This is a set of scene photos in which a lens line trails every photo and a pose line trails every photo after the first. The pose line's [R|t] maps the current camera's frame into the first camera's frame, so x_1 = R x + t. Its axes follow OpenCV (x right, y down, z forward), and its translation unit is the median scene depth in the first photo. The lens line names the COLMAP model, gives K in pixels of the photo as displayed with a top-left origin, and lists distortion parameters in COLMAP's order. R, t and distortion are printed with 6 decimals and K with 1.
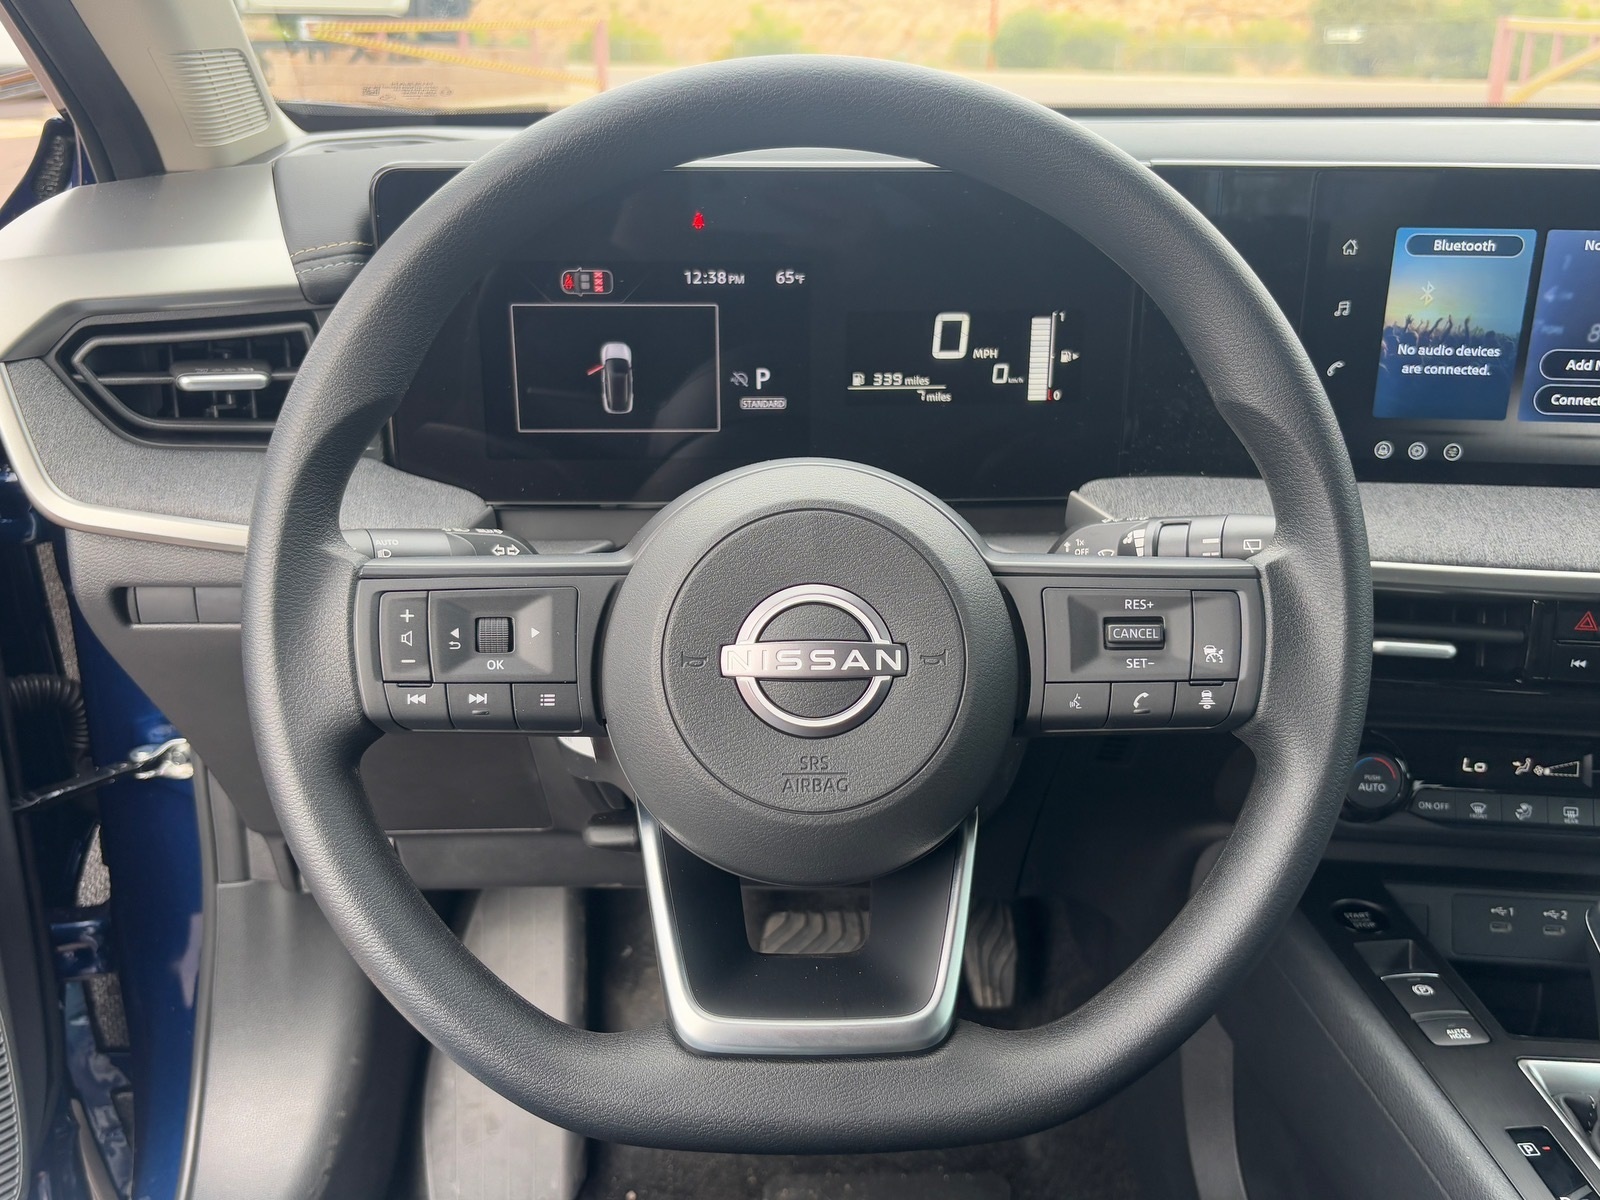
lens RADIAL K [[1426.4, 0, 793.3], [0, 1426.4, 621.6], [0, 0, 1]] dist [0.043756, -0.068378]
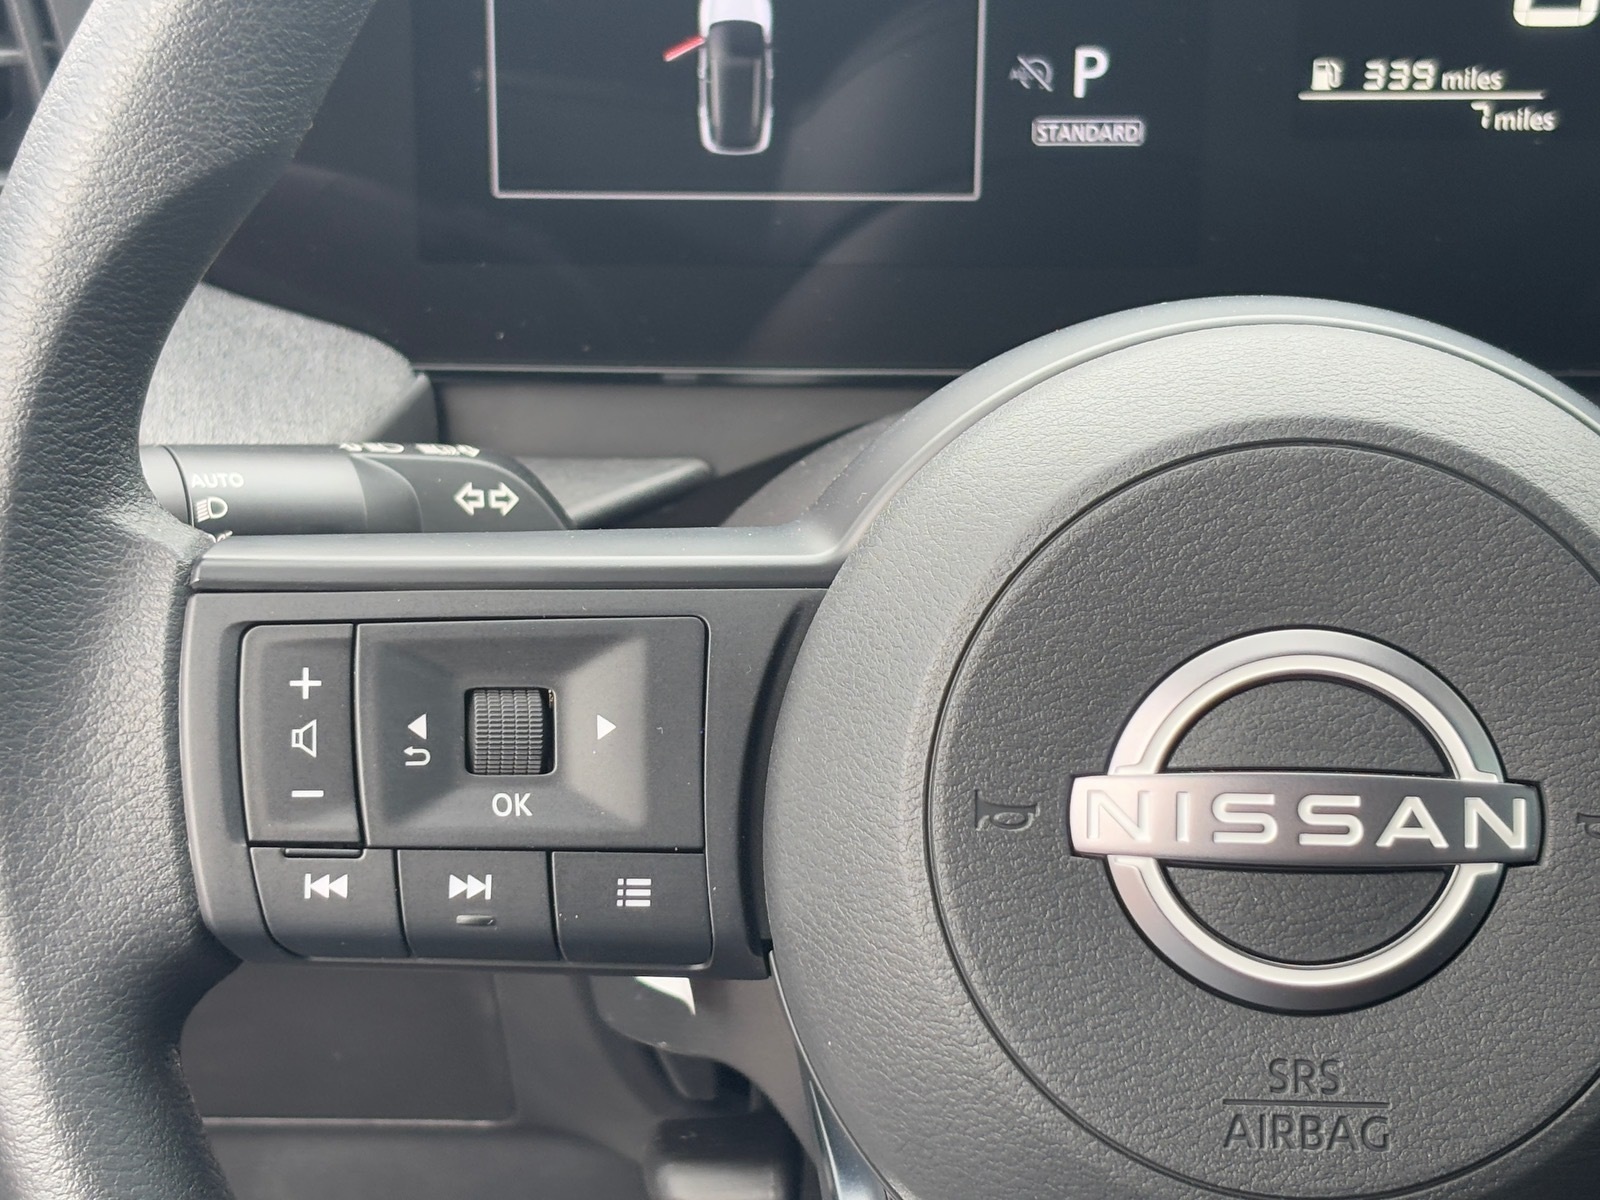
lens RADIAL K [[3333.2, 0, 745.5], [0, 3333.2, 652.1], [0, 0, 1]] dist [0.113965, 0.000000]
pose [[0.998208, 0.020632, -0.056176, -0.063857], [-0.018996, 0.999384, 0.029497, -0.031426], [0.056750, -0.028377, 0.997985, 0.033646]]
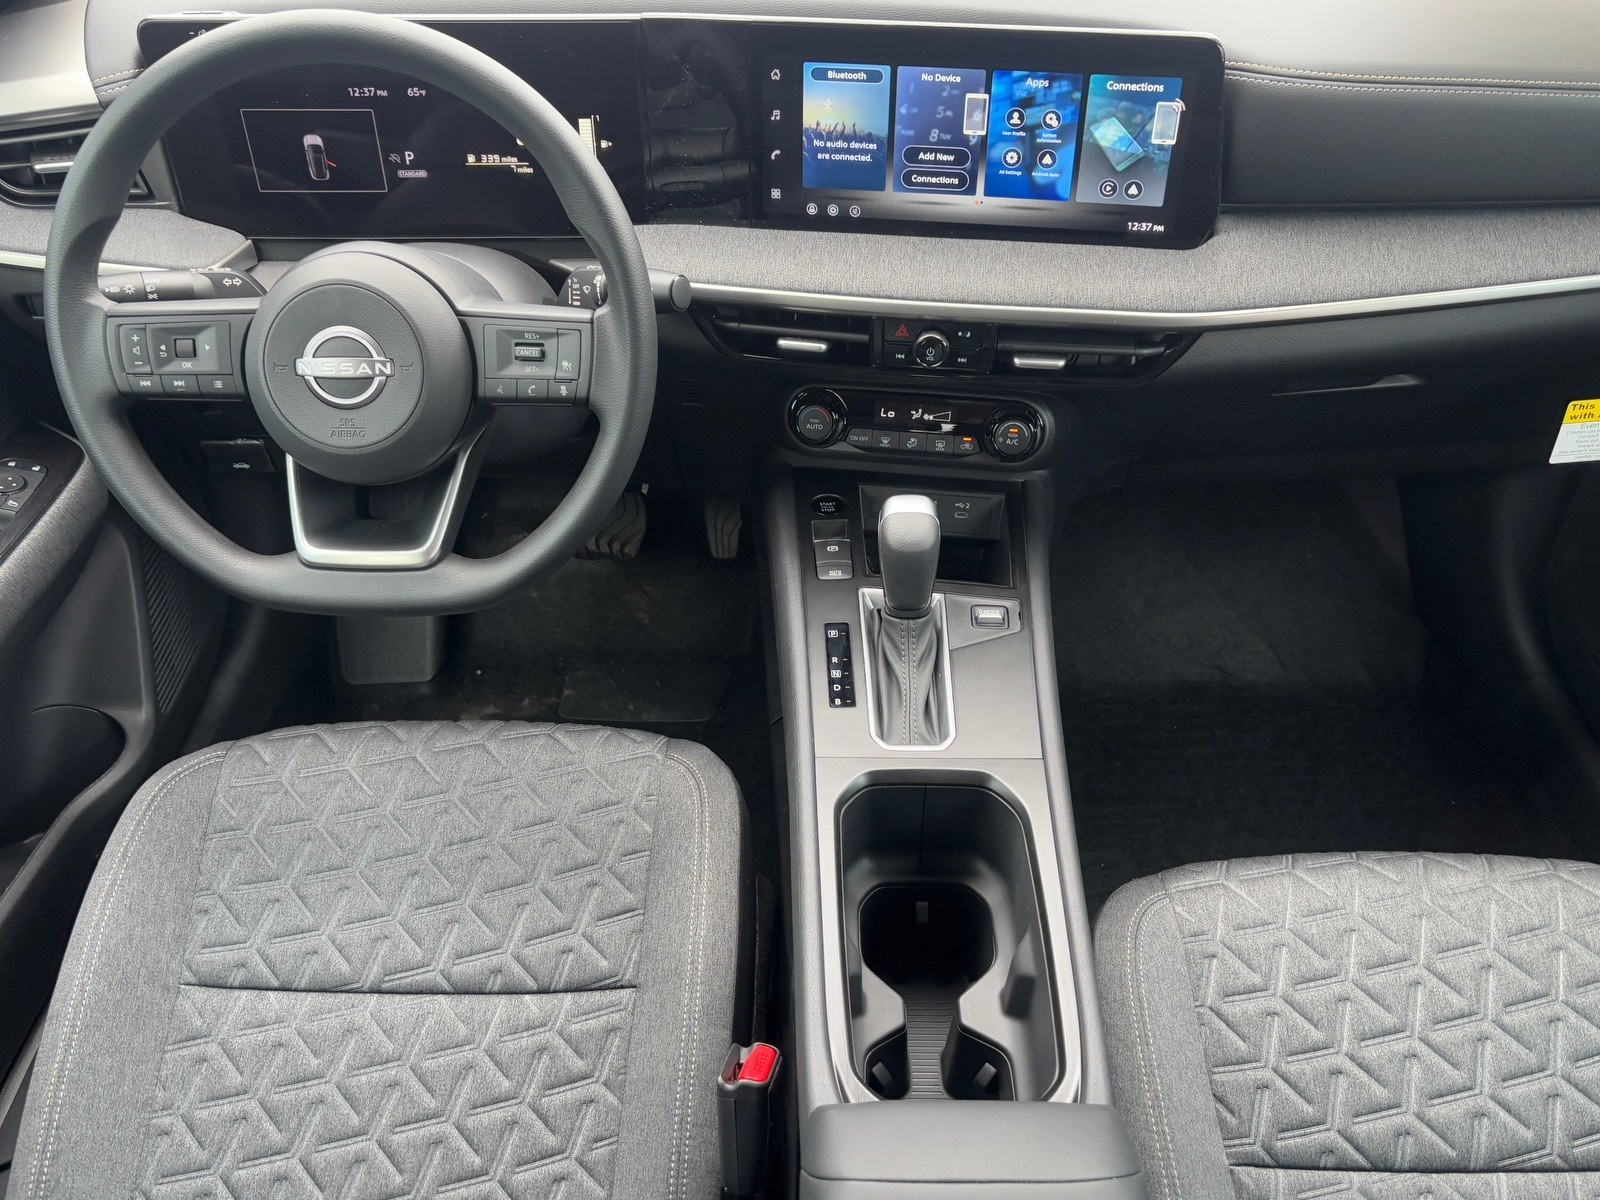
lens RADIAL K [[1350.0, 0, 803.8], [0, 1350.0, 619.4], [0, 0, 1]] dist [0.008748, 0.001609]
pose [[0.998474, 0.025499, -0.048985, 0.502312], [-0.009798, 0.954746, 0.297262, -0.134809], [0.054348, -0.296328, 0.953539, -0.541400]]
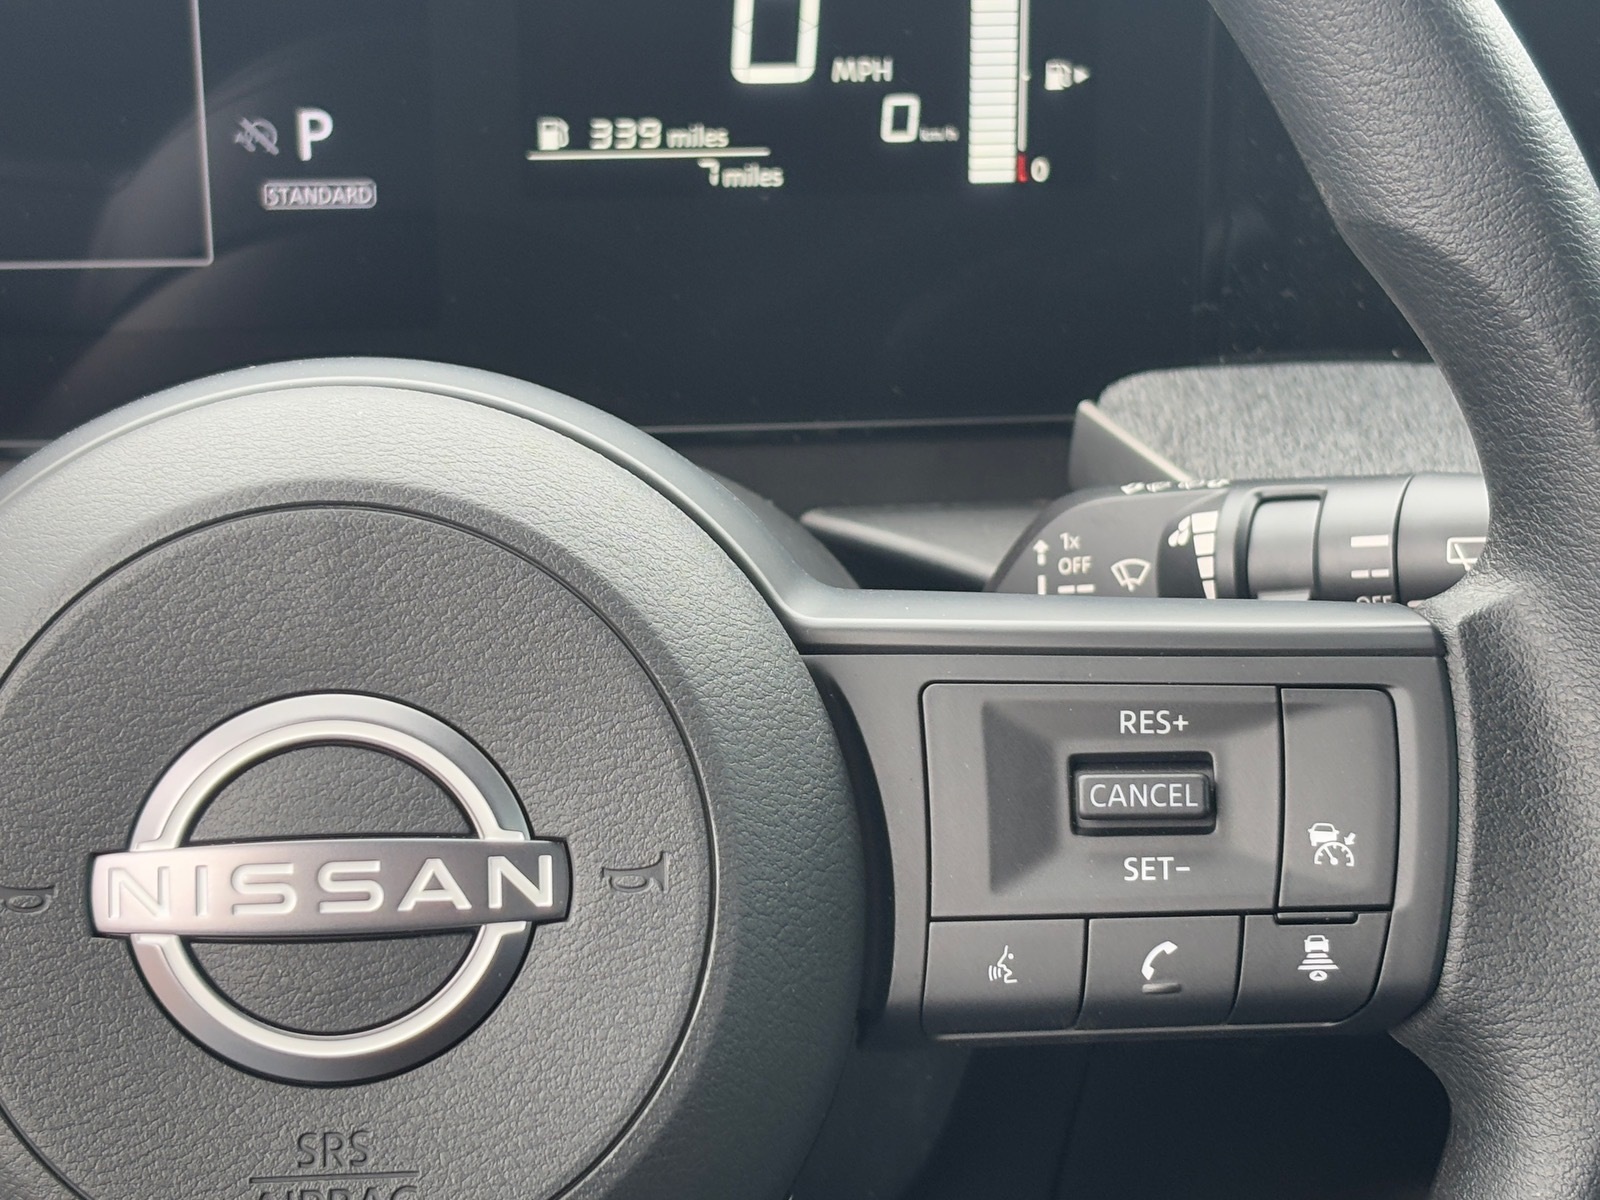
lens RADIAL K [[3333.2, 0, 825.3], [0, 3333.2, 624.8], [0, 0, 1]] dist [0.113965, 0.000000]
pose [[0.998528, -0.017004, 0.051507, 0.073394], [0.016843, 0.999852, 0.003564, -0.032781], [-0.051560, -0.002691, 0.998666, 0.043378]]
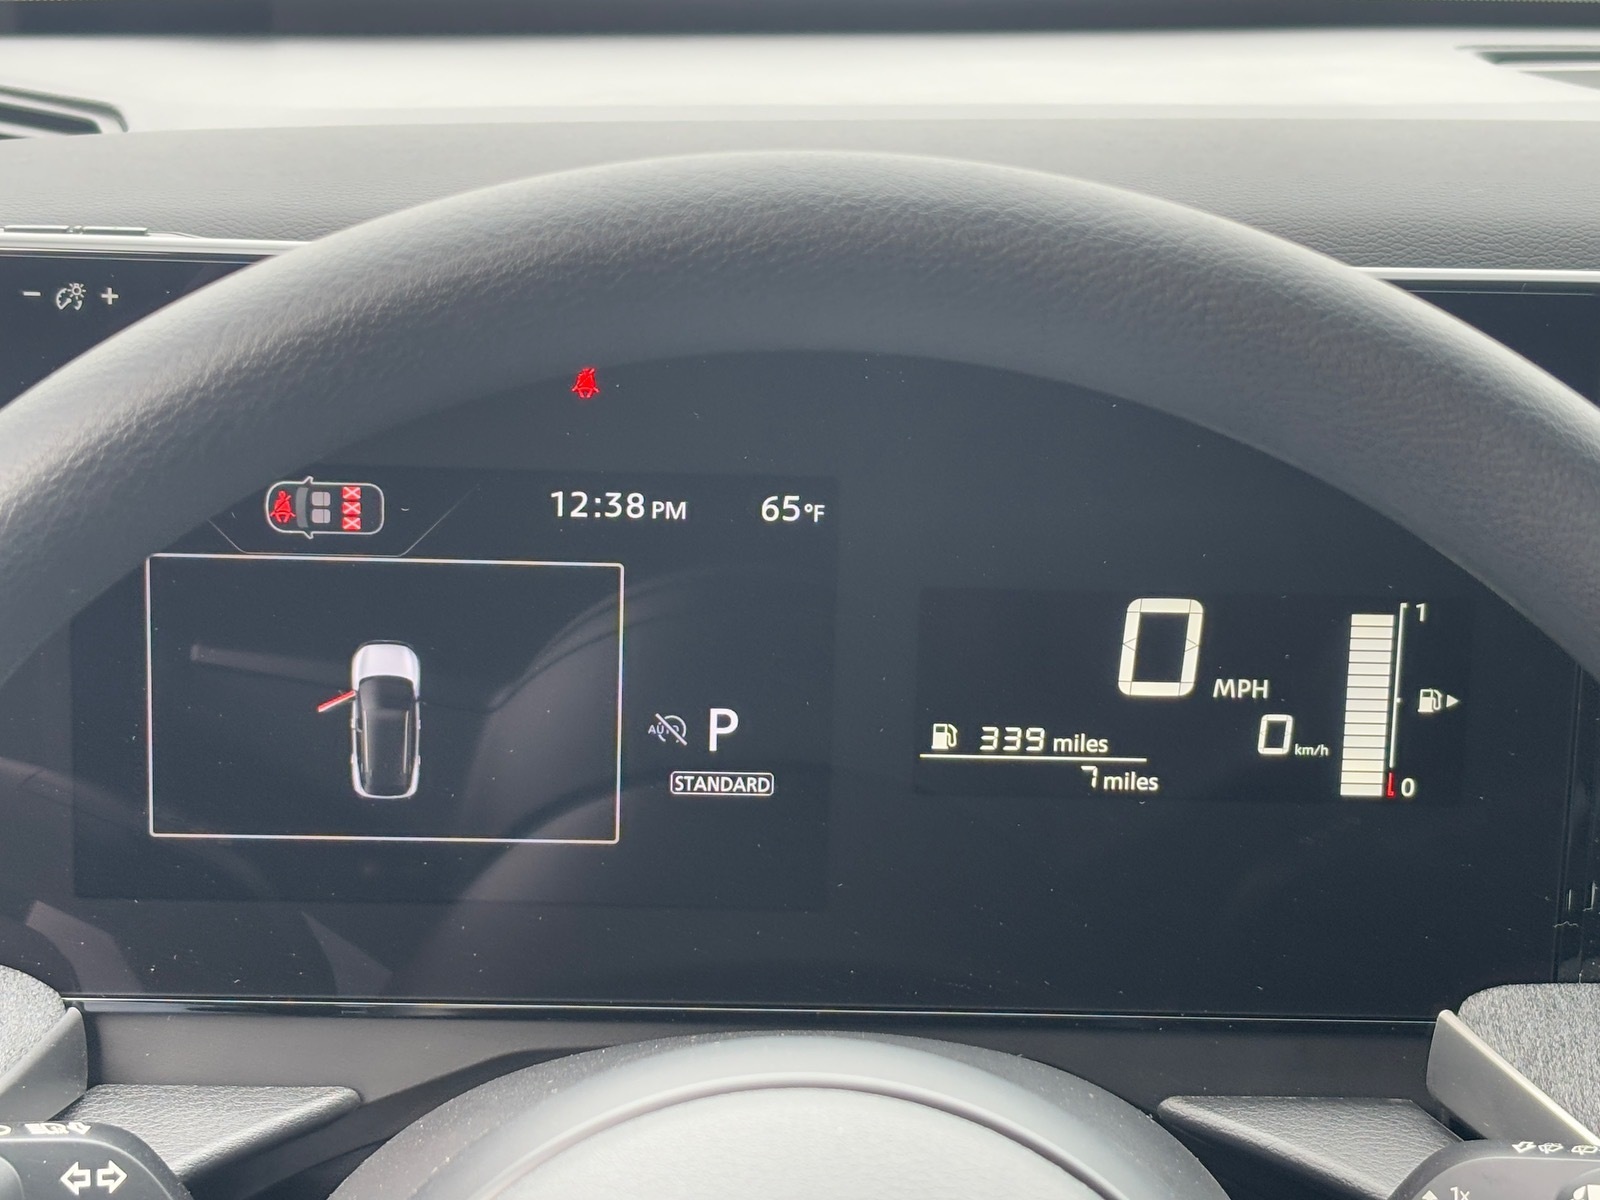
lens RADIAL K [[3178.8, 0, 759.6], [0, 3178.8, 567.6], [0, 0, 1]] dist [0.121971, 0.000000]
pose [[0.999342, 0.030583, -0.019501, 0.007188], [-0.032372, 0.994539, -0.099217, -0.126464], [0.016360, 0.099783, 0.994875, 0.038876]]
